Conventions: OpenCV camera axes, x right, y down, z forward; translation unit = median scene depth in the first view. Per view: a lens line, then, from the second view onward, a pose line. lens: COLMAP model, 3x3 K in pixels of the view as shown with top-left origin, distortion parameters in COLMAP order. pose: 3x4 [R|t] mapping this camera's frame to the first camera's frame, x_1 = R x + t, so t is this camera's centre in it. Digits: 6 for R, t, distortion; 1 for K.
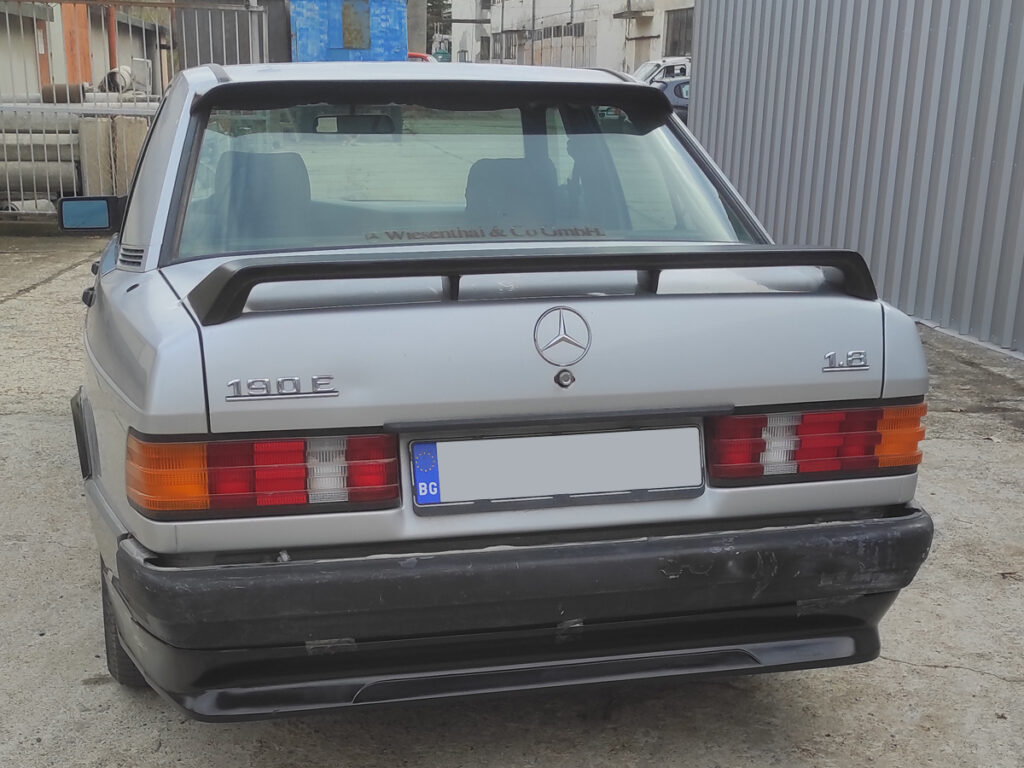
lens RADIAL K [[1486.4, 0, 497.9], [0, 1486.4, 564.7], [0, 0, 1]] dist [0.051030, 0.017055]
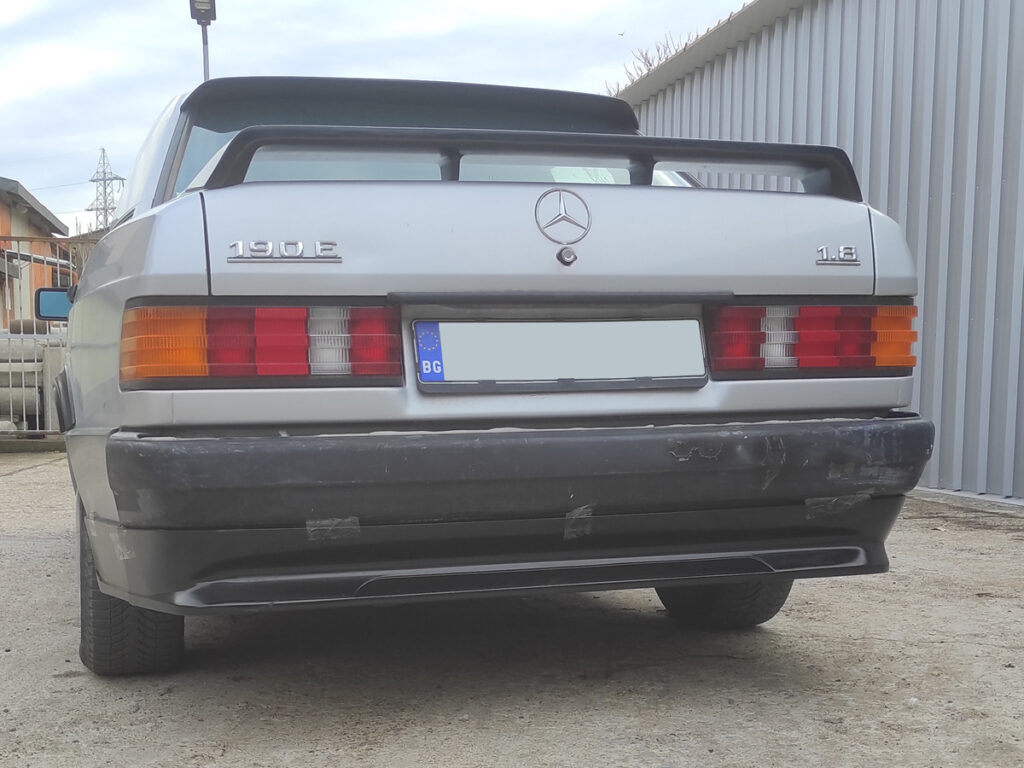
lens RADIAL K [[1424.6, 0, 511.4], [0, 1424.6, 514.0], [0, 0, 1]] dist [0.045514, 0.028772]
pose [[0.998130, -0.020568, 0.057563, -0.048852], [0.032661, 0.975446, -0.217805, 0.240816], [-0.051670, 0.219278, 0.974293, 0.099198]]
